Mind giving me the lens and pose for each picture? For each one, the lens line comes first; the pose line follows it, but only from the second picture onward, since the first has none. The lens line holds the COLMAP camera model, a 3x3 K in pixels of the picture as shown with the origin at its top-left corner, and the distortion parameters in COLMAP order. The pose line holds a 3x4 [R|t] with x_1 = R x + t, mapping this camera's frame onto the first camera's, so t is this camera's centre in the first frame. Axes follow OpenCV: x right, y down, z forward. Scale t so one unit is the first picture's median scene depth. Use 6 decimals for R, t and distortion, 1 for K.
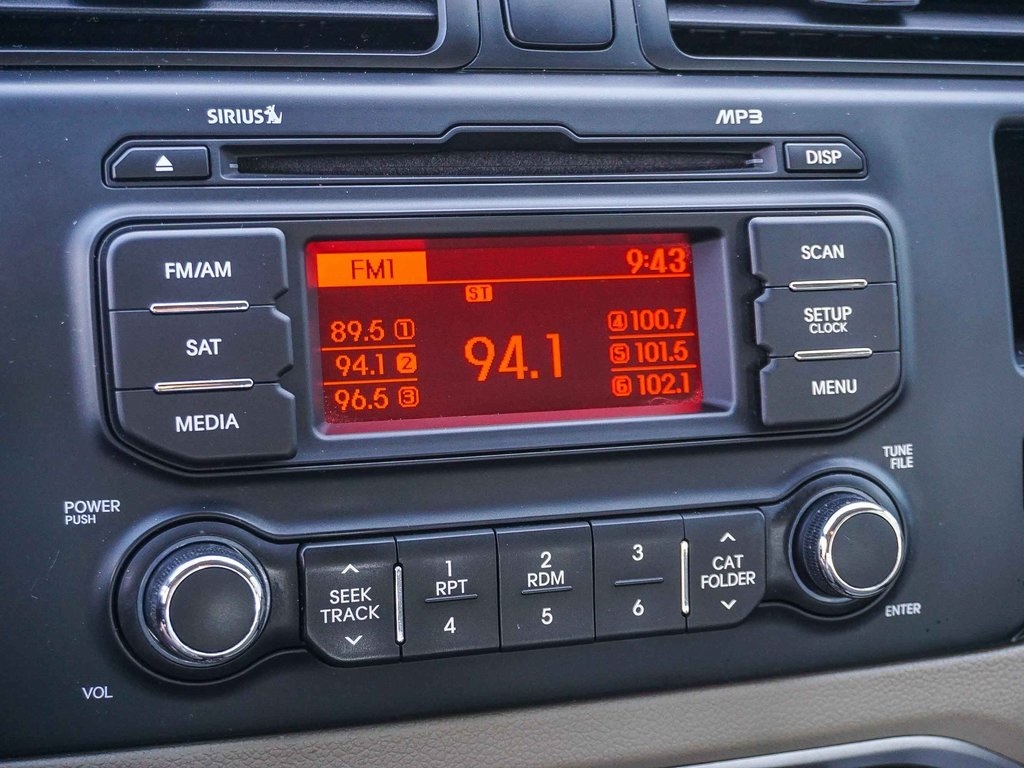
lens RADIAL K [[1680.6, 0, 512.7], [0, 1680.6, 390.1], [0, 0, 1]] dist [0.022288, 0.000000]
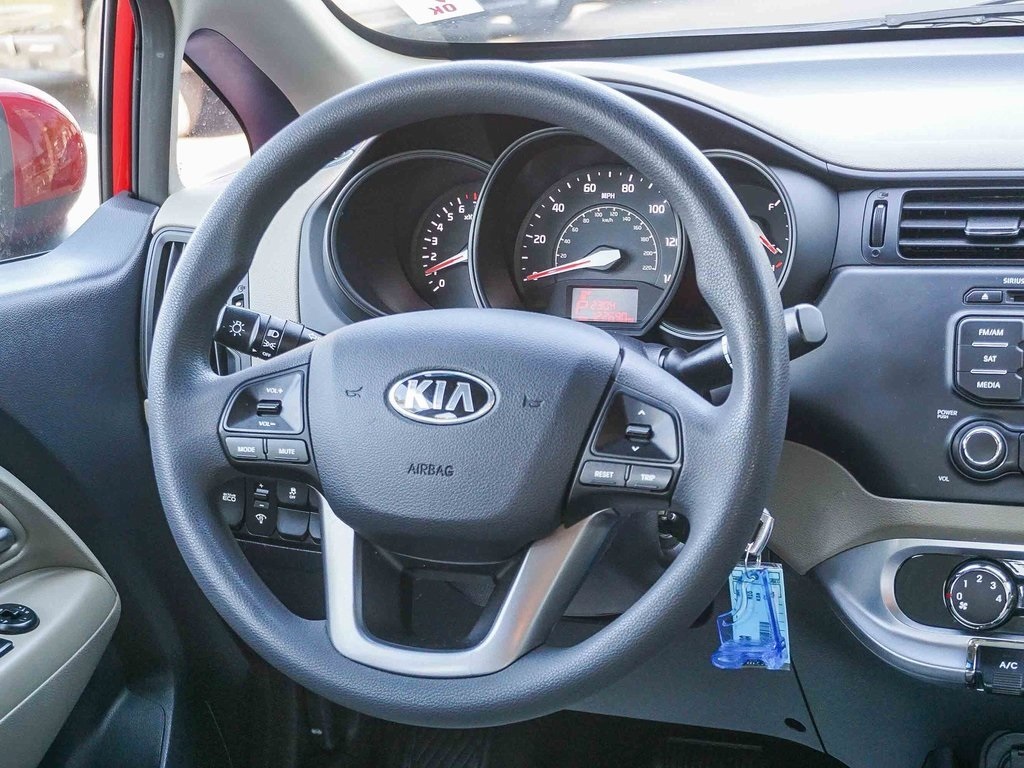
lens RADIAL K [[1857.9, 0, 501.5], [0, 1857.9, 377.2], [0, 0, 1]] dist [-0.001686, 0.000000]
pose [[0.800211, 0.024985, -0.599197, 0.946016], [-0.125517, 0.983981, -0.126595, 0.461774], [0.586436, 0.176512, 0.790529, -1.785768]]
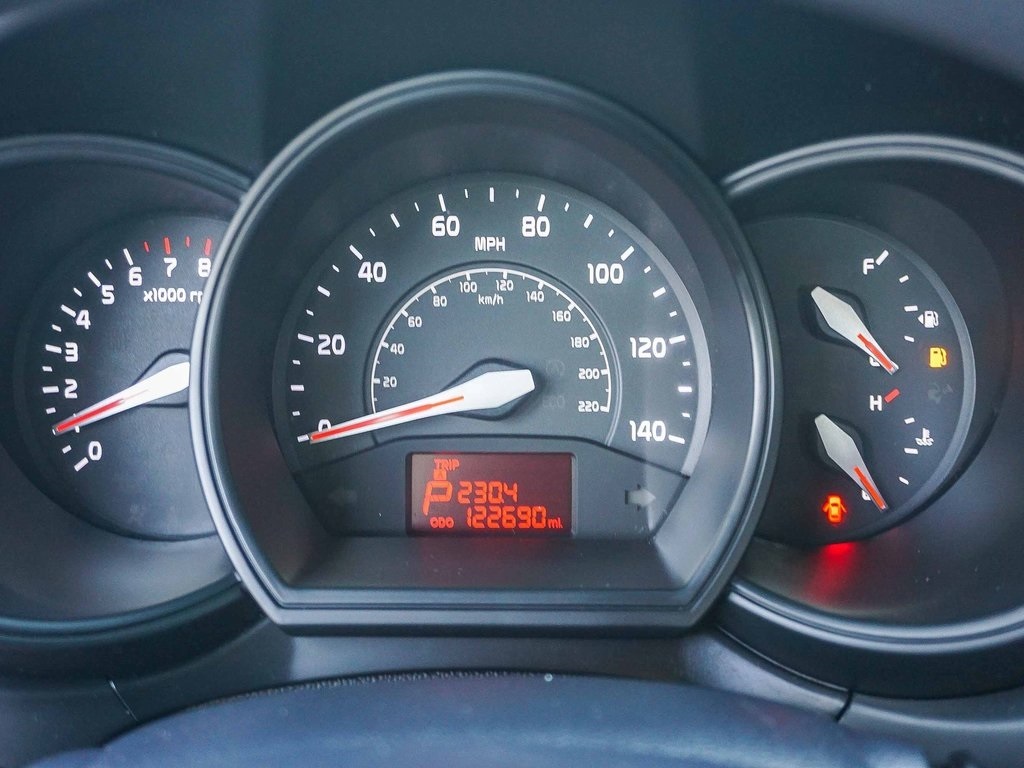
lens RADIAL K [[1429.3, 0, 510.3], [0, 1429.3, 382.9], [0, 0, 1]] dist [0.022001, 0.000000]
pose [[0.952091, 0.007878, -0.305712, -0.601822], [-0.042062, 0.993540, -0.105395, -0.097941], [0.302907, 0.113205, 0.946273, -0.082331]]
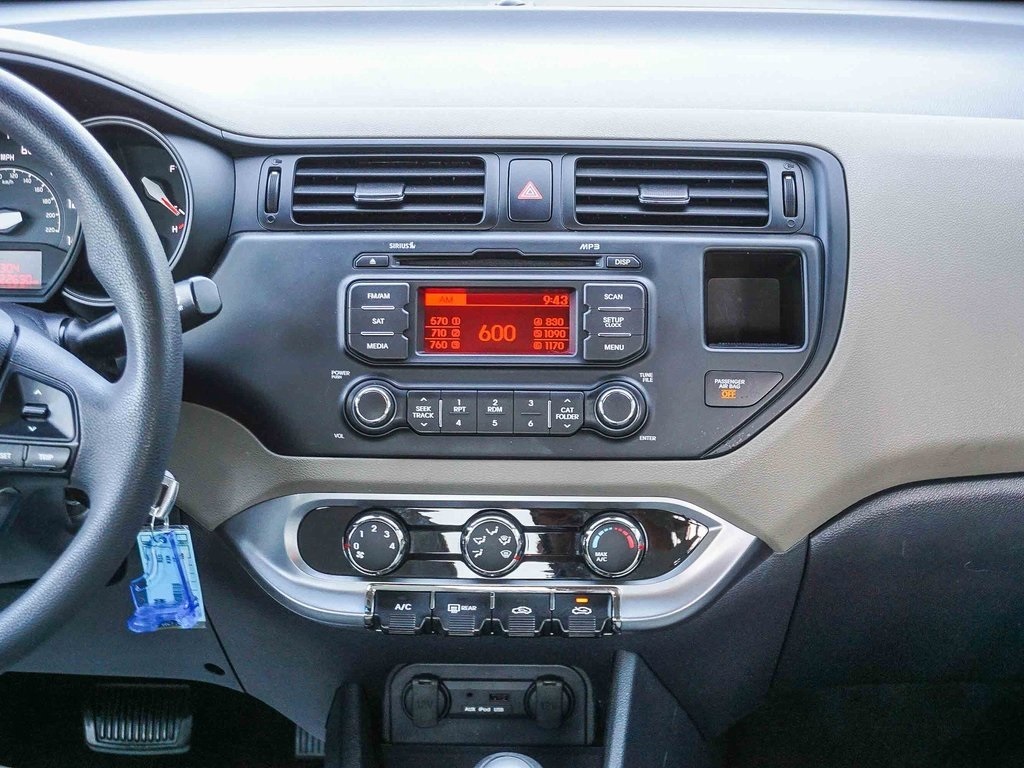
lens RADIAL K [[1857.9, 0, 504.0], [0, 1857.9, 377.6], [0, 0, 1]] dist [-0.001686, 0.000000]
pose [[0.939891, 0.020628, -0.340851, 1.061231], [-0.058431, 0.993167, -0.101017, 0.362757], [0.336439, 0.114861, 0.934674, -1.841581]]
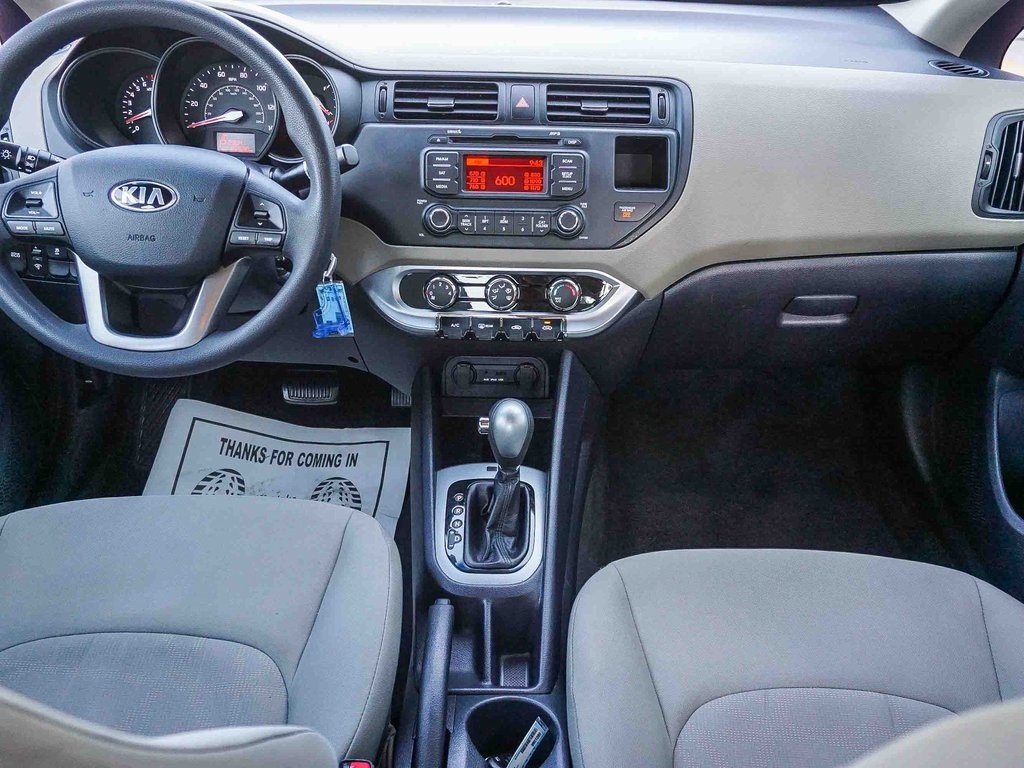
lens RADIAL K [[918.4, 0, 510.7], [0, 918.4, 377.4], [0, 0, 1]] dist [0.101622, -0.051198]
pose [[0.952727, 0.076698, -0.293987, 0.911101], [-0.064315, 0.996596, 0.051577, 0.441314], [0.296942, -0.030231, 0.954417, -1.738779]]
